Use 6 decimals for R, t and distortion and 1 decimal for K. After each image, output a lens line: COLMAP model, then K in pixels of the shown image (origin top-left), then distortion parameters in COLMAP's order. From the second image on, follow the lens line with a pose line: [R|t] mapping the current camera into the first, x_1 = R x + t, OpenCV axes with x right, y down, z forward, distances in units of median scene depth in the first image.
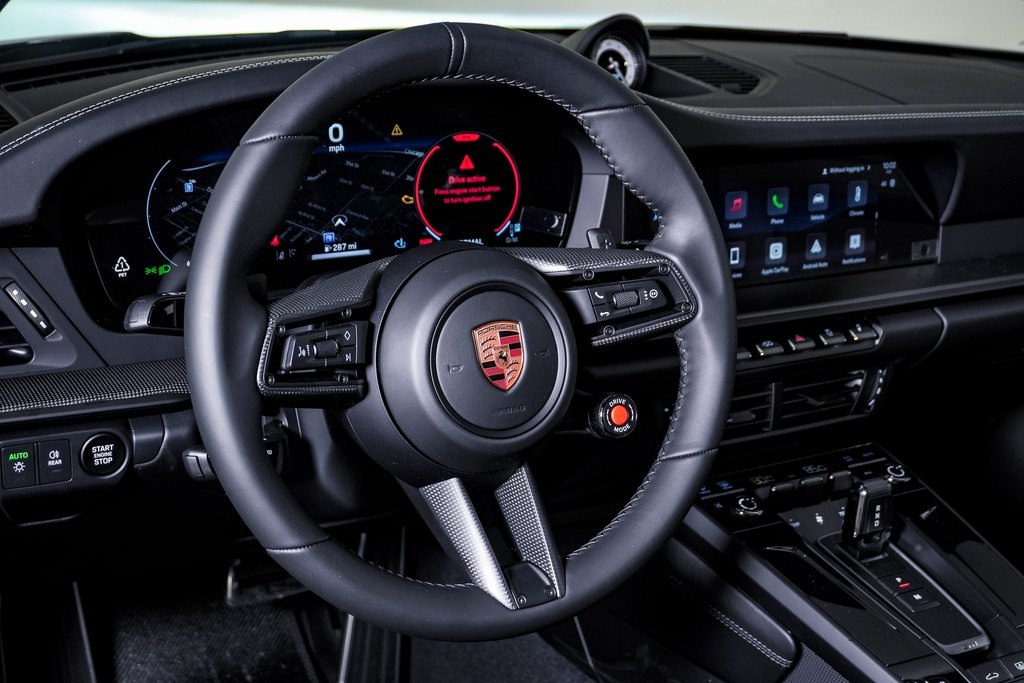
lens RADIAL K [[1484.6, 0, 512.0], [0, 1484.6, 341.5], [0, 0, 1]] dist [-0.008869, -0.017098]
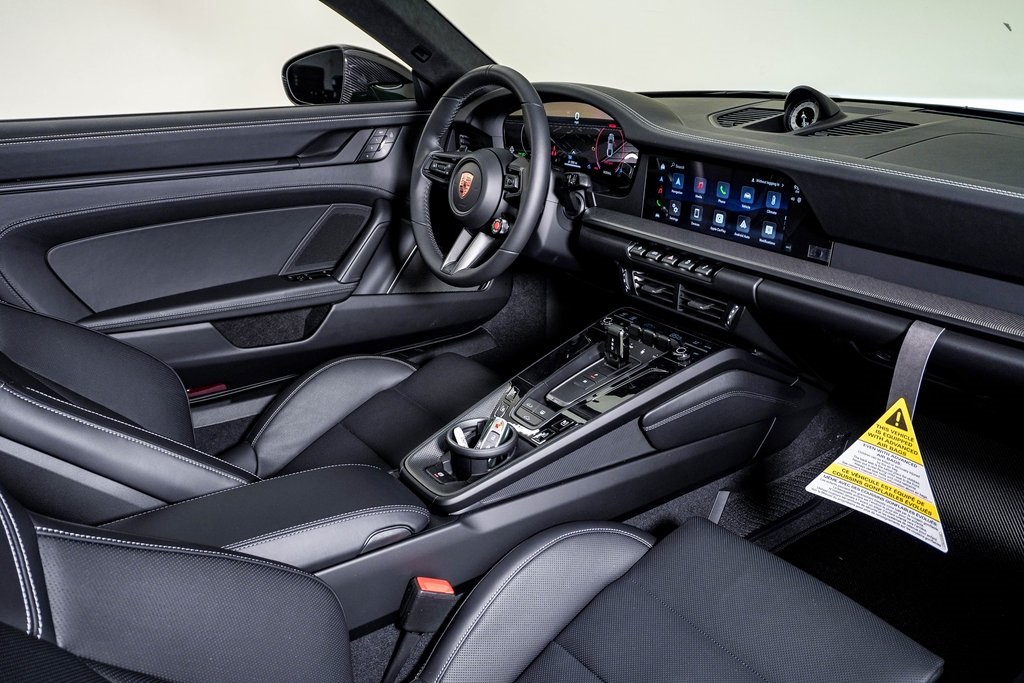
lens RADIAL K [[802.4, 0, 512.0], [0, 802.4, 341.5], [0, 0, 1]] dist [-0.000022, 0.000286]
pose [[0.094239, 0.336147, -0.937083, 1.319845], [-0.282766, 0.911544, 0.298549, -0.171926], [0.954548, 0.236840, 0.180955, 0.755748]]
